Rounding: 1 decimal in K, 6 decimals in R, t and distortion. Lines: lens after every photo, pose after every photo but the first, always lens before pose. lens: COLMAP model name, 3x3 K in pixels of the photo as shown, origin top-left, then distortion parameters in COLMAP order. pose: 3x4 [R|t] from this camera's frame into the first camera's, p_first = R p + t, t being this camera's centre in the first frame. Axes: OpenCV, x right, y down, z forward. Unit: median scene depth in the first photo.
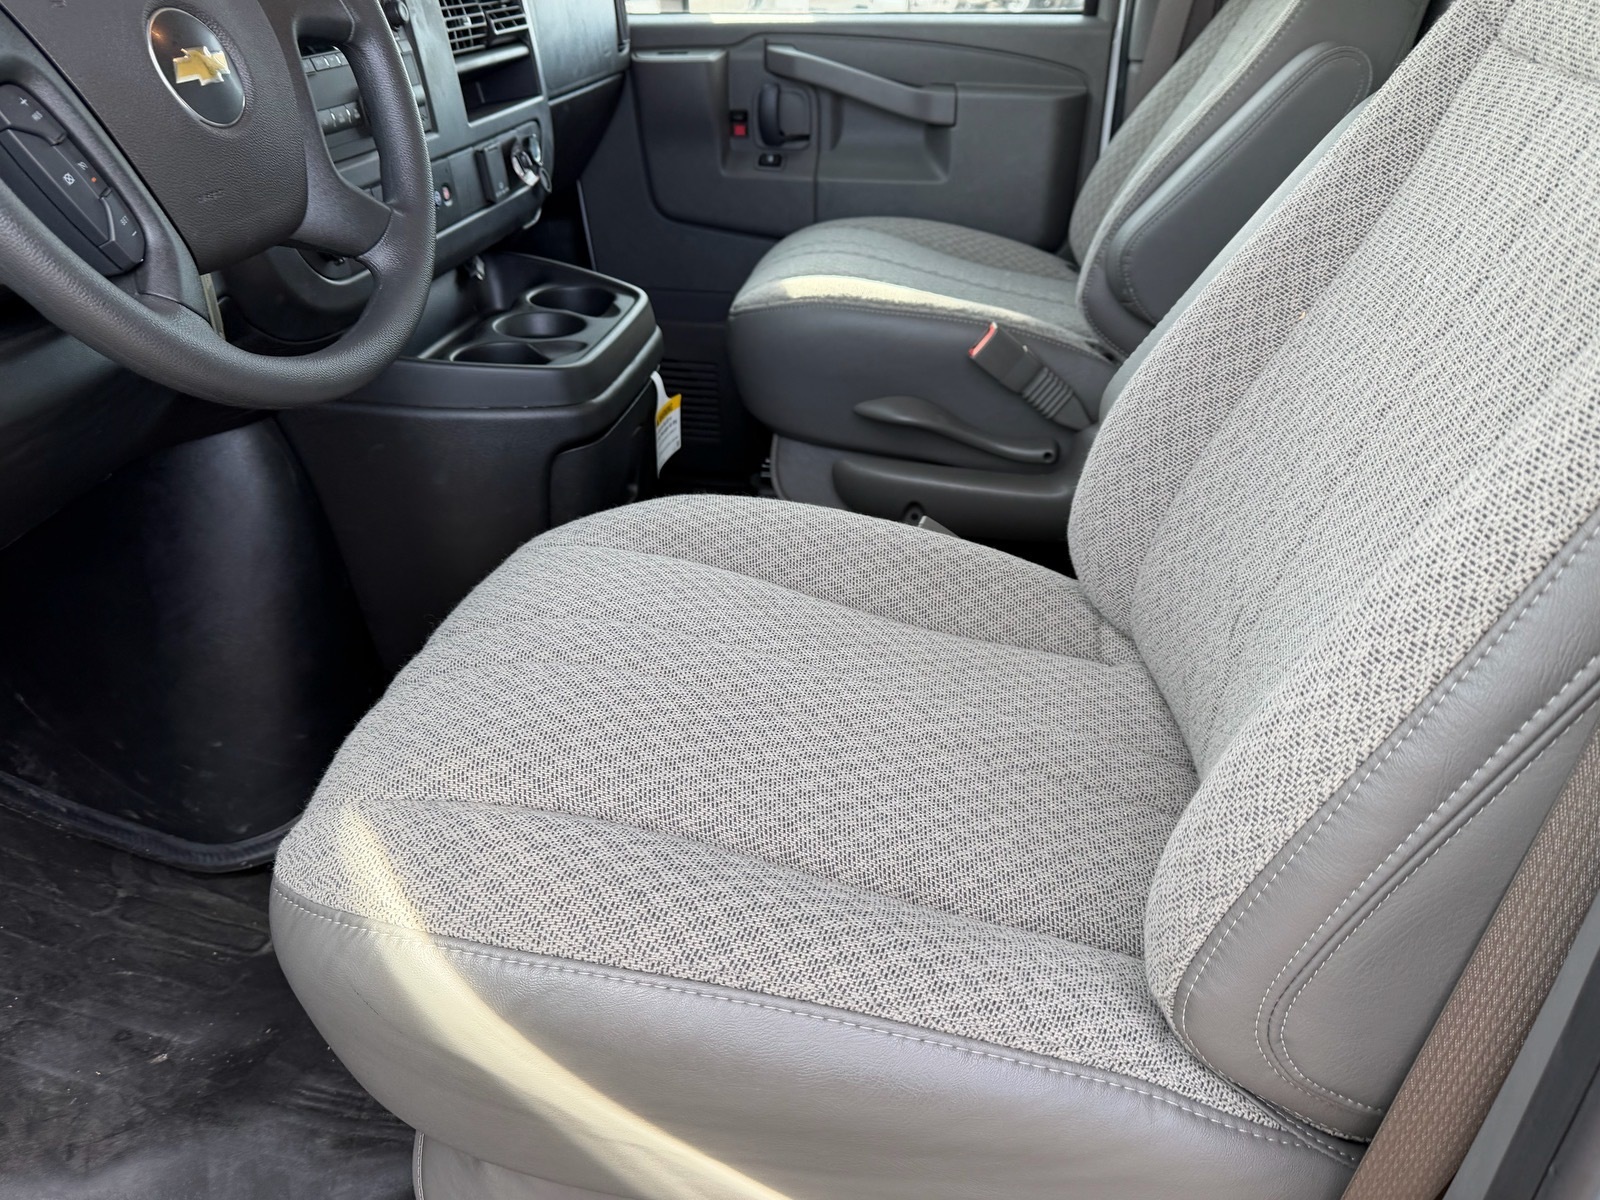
lens RADIAL K [[1140.8, 0, 798.5], [0, 1140.8, 624.3], [0, 0, 1]] dist [0.034735, -0.092958]
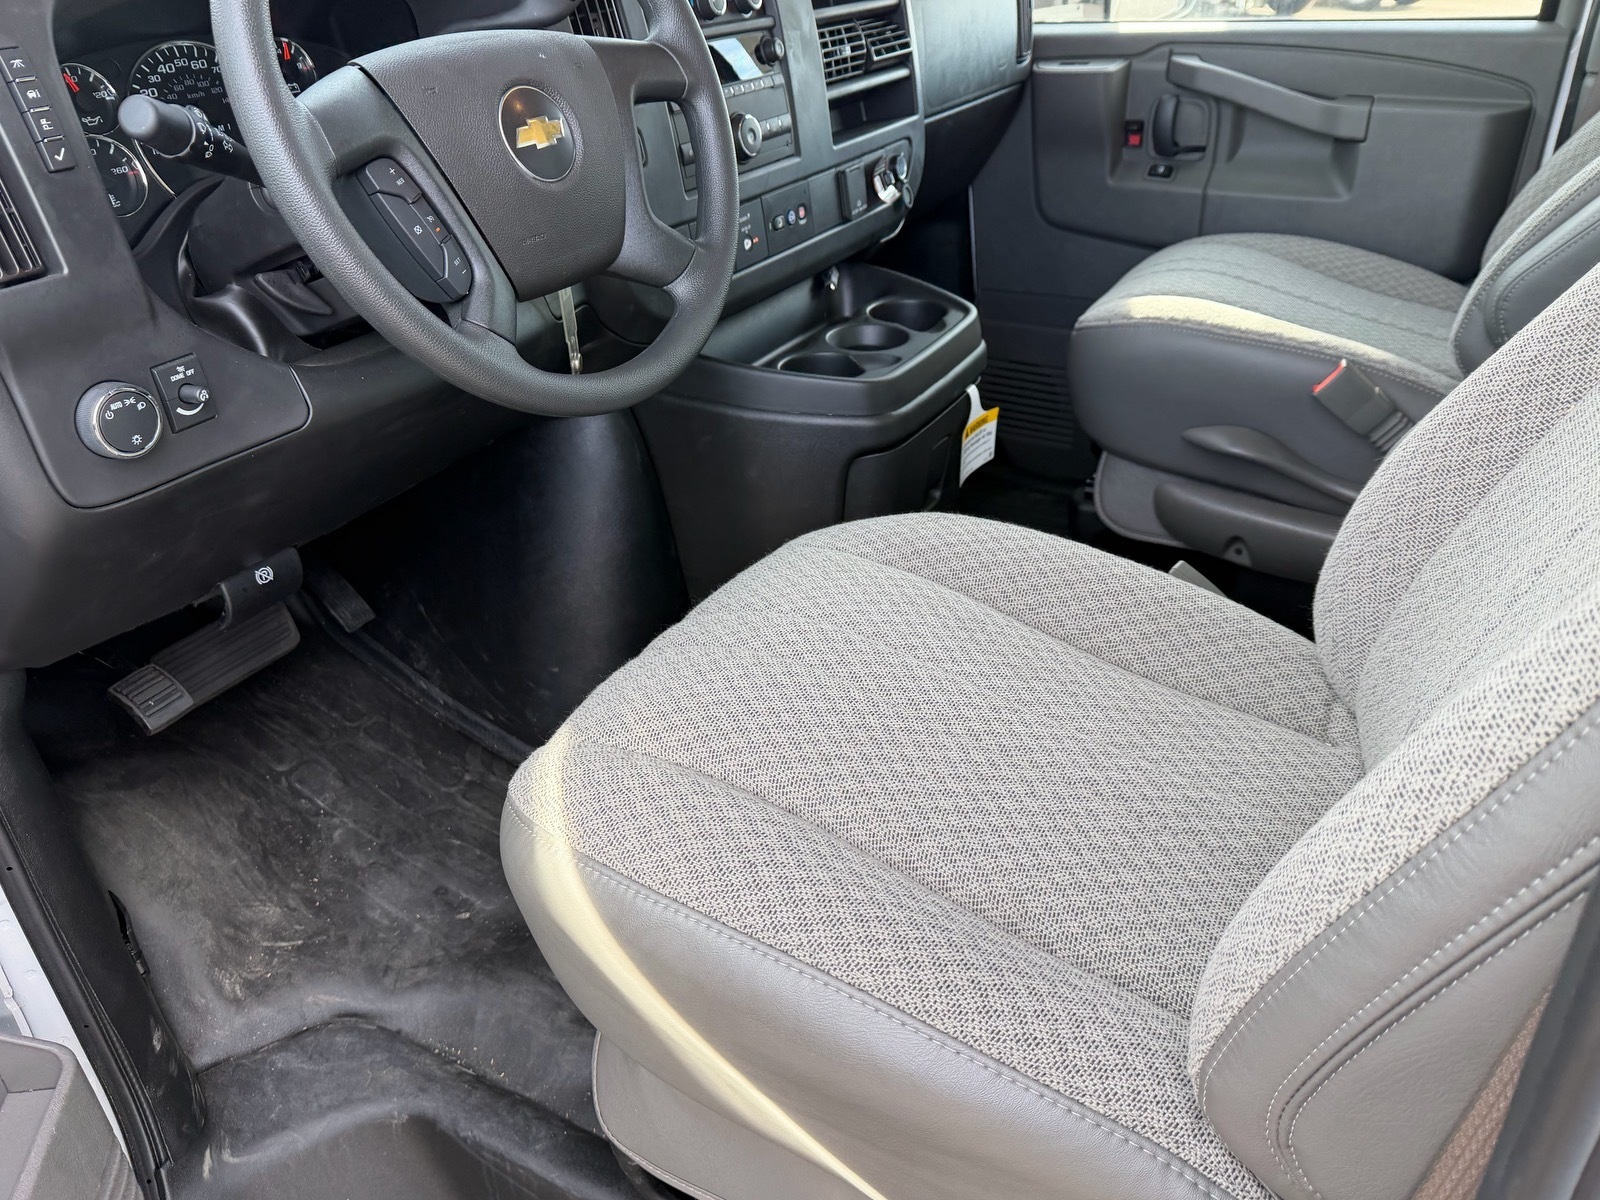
lens RADIAL K [[1144.3, 0, 804.8], [0, 1144.3, 626.6], [0, 0, 1]] dist [-0.002330, -0.022882]
pose [[0.931703, 0.152038, -0.329870, 0.144010], [-0.145605, 0.988351, 0.044279, -0.035450], [0.332759, 0.006776, 0.942987, -0.045020]]
